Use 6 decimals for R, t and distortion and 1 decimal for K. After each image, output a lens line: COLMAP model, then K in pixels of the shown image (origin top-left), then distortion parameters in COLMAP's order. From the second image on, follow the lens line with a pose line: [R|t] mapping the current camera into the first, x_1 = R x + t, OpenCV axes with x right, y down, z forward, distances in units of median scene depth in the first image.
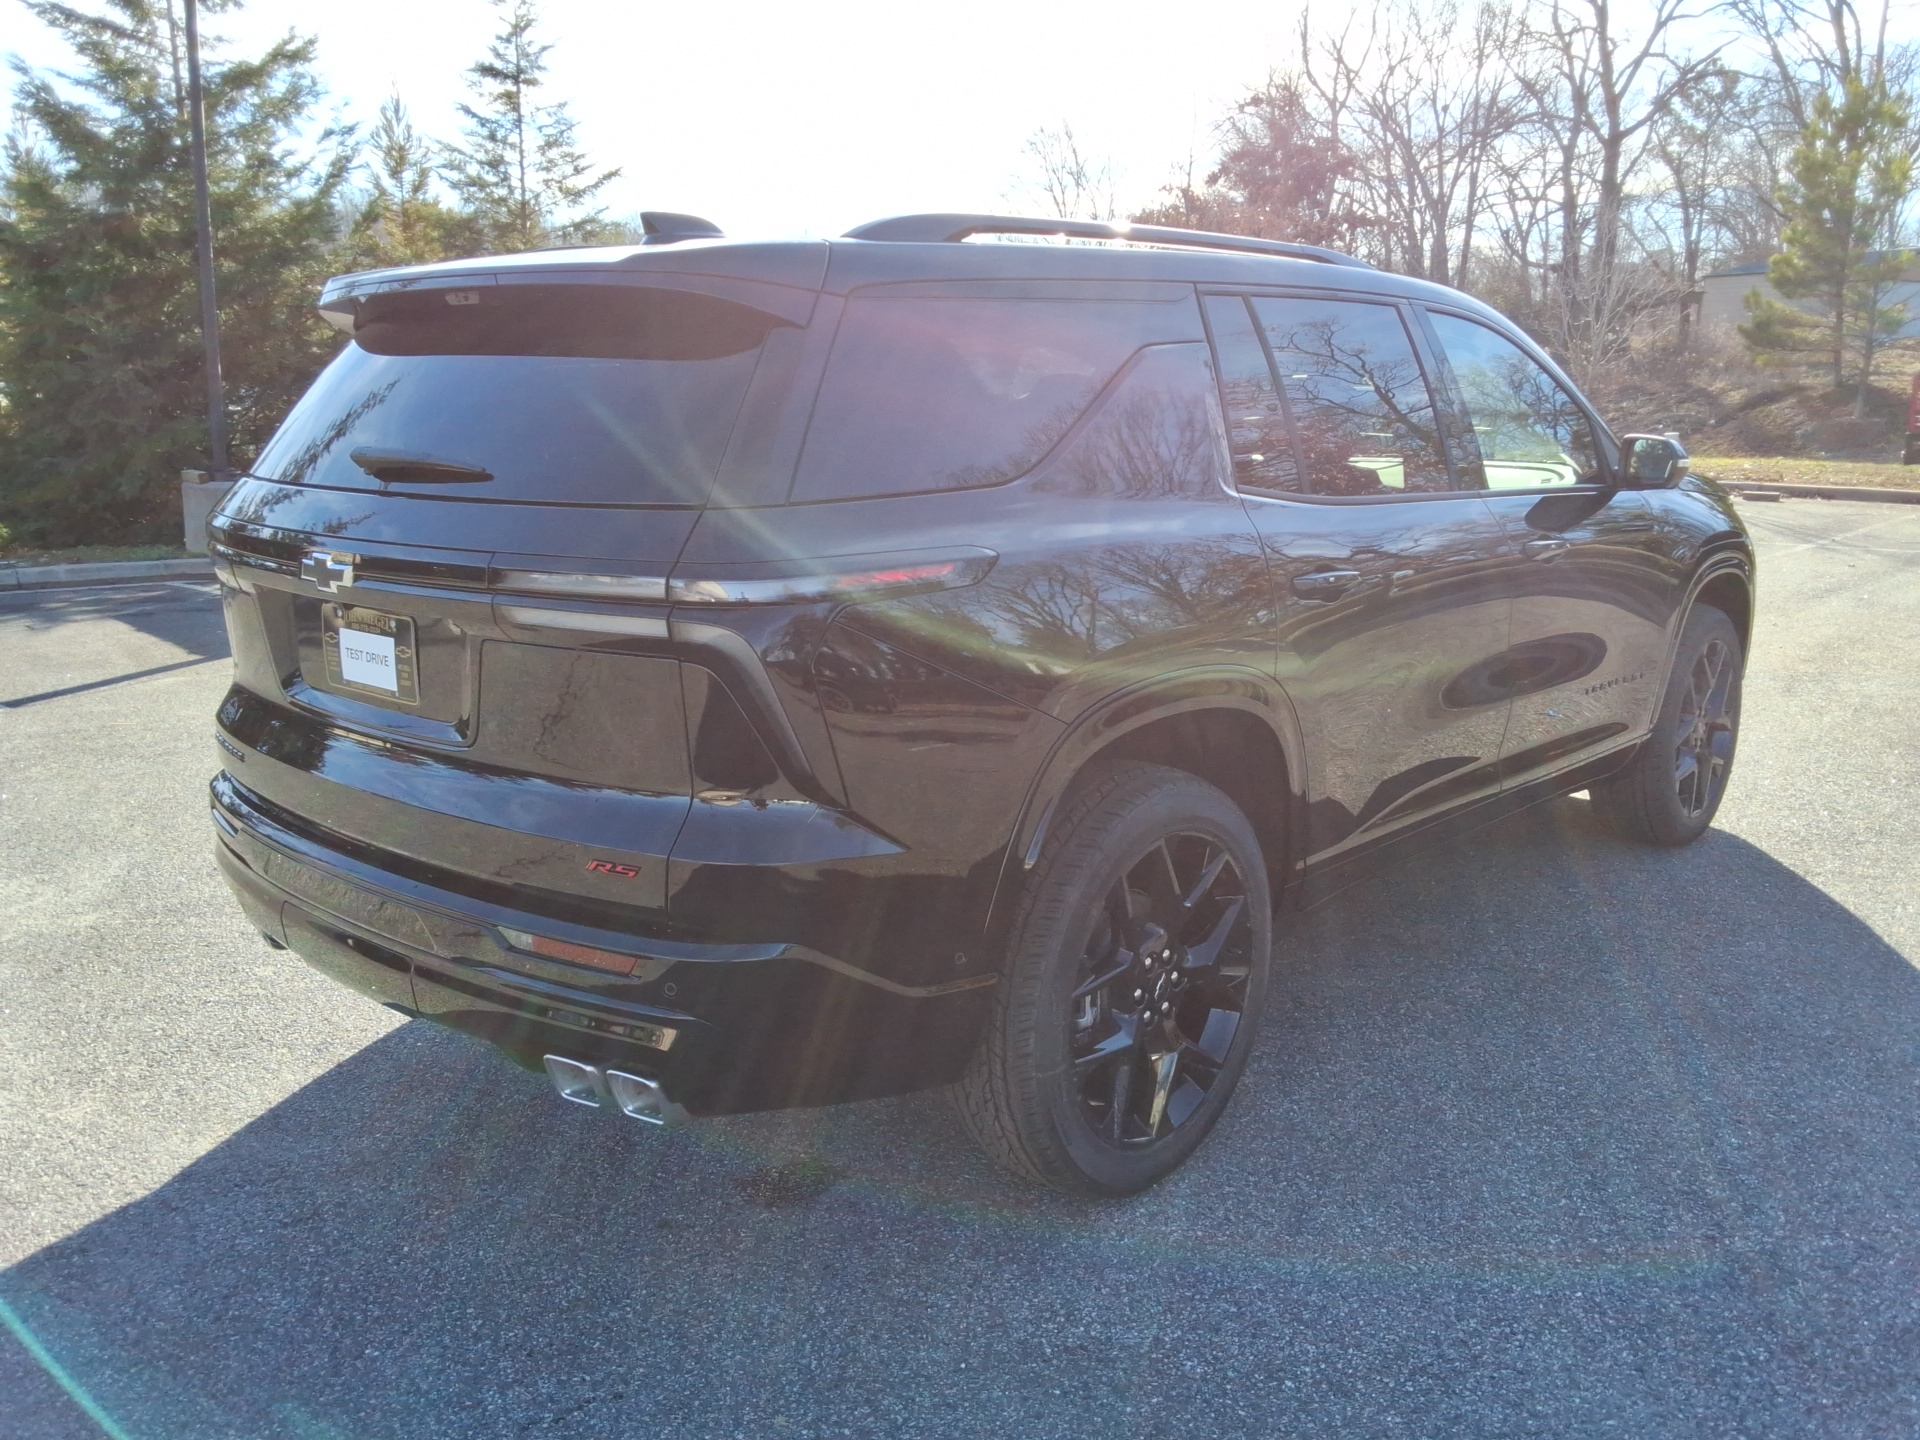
lens RADIAL K [[1536.4, 0, 976.3], [0, 1536.4, 704.2], [0, 0, 1]] dist [0.090713, -0.150426]
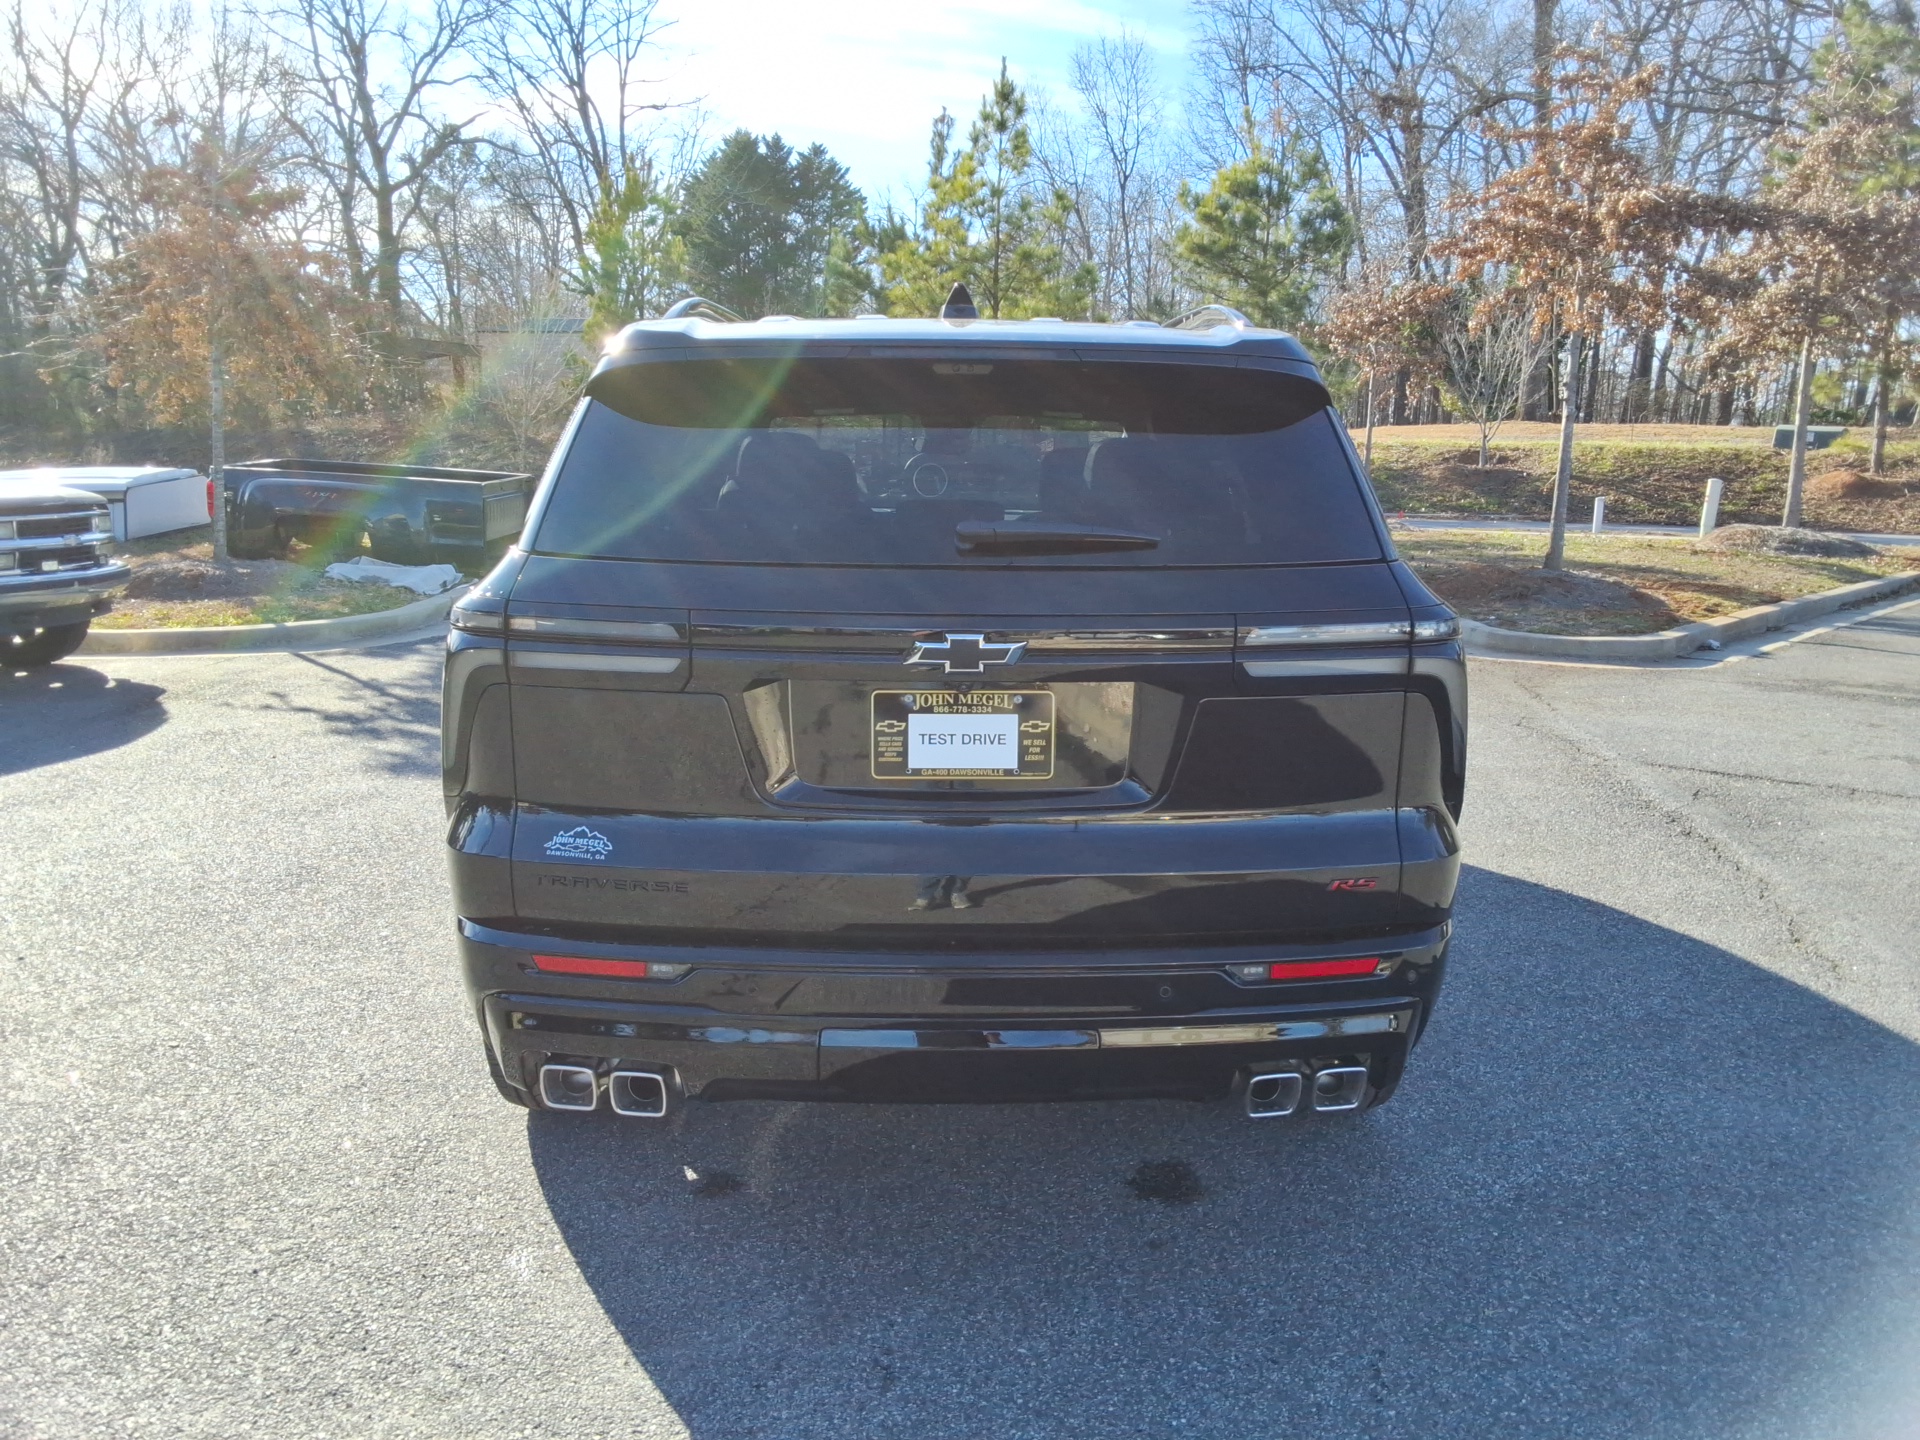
lens RADIAL K [[1545.9, 0, 966.8], [0, 1545.9, 691.7], [0, 0, 1]] dist [0.093493, -0.156459]
pose [[0.724850, -0.100567, 0.681527, -0.741875], [0.125096, 0.992055, 0.013340, -0.051506], [-0.677454, 0.075587, 0.731671, 0.215156]]
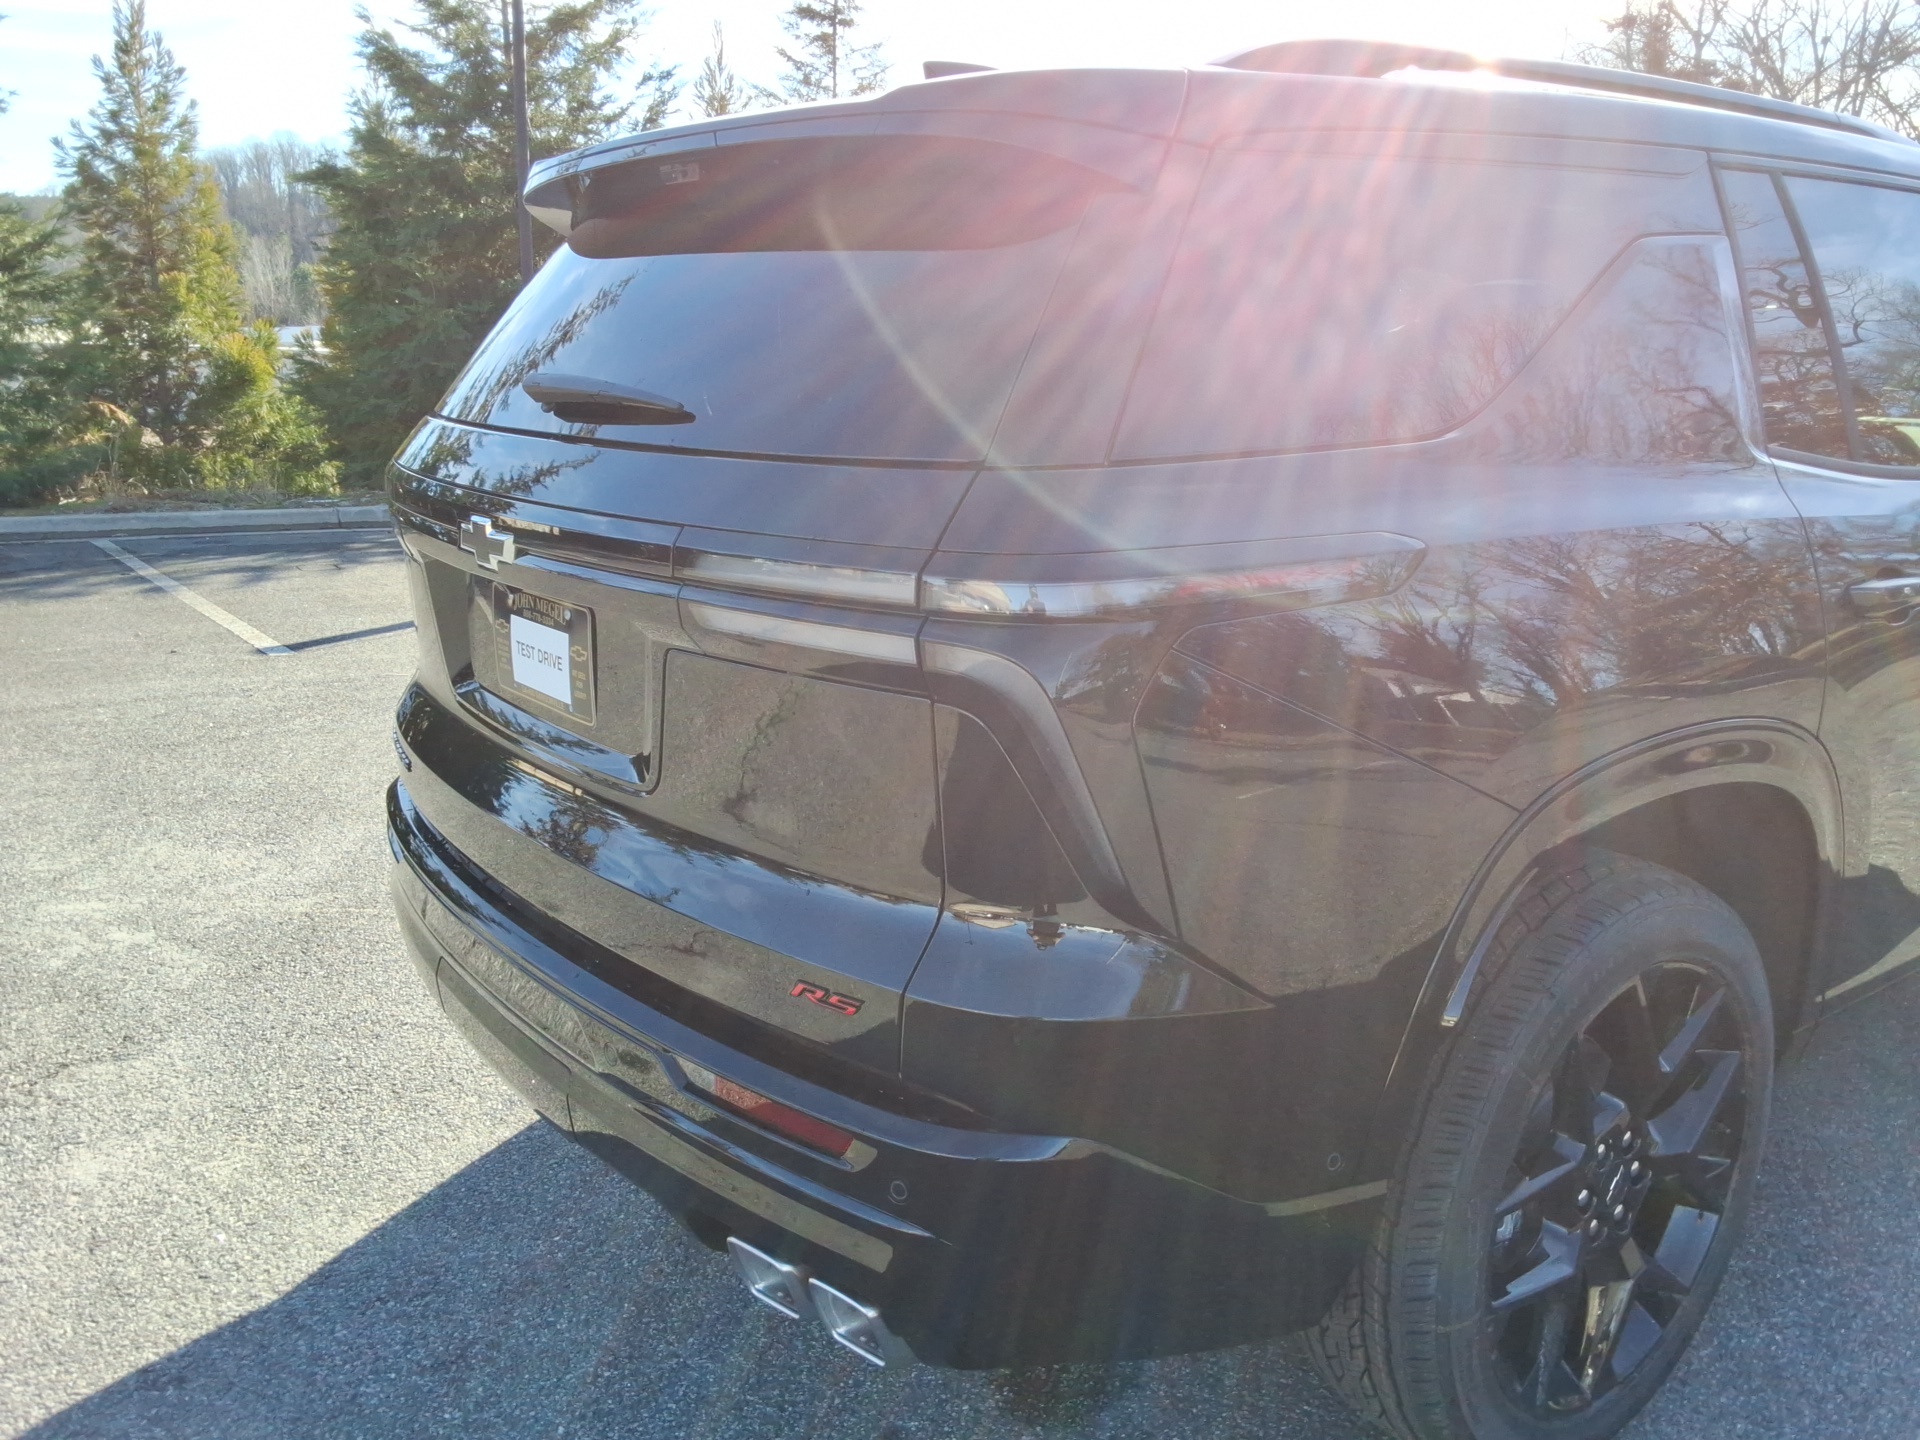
lens RADIAL K [[1538.4, 0, 984.5], [0, 1538.4, 695.0], [0, 0, 1]] dist [0.103487, -0.163767]
pose [[0.982958, 0.048819, -0.177227, -0.032489], [-0.045106, 0.998671, 0.024922, -0.028601], [0.178209, -0.016504, 0.983854, 0.214212]]
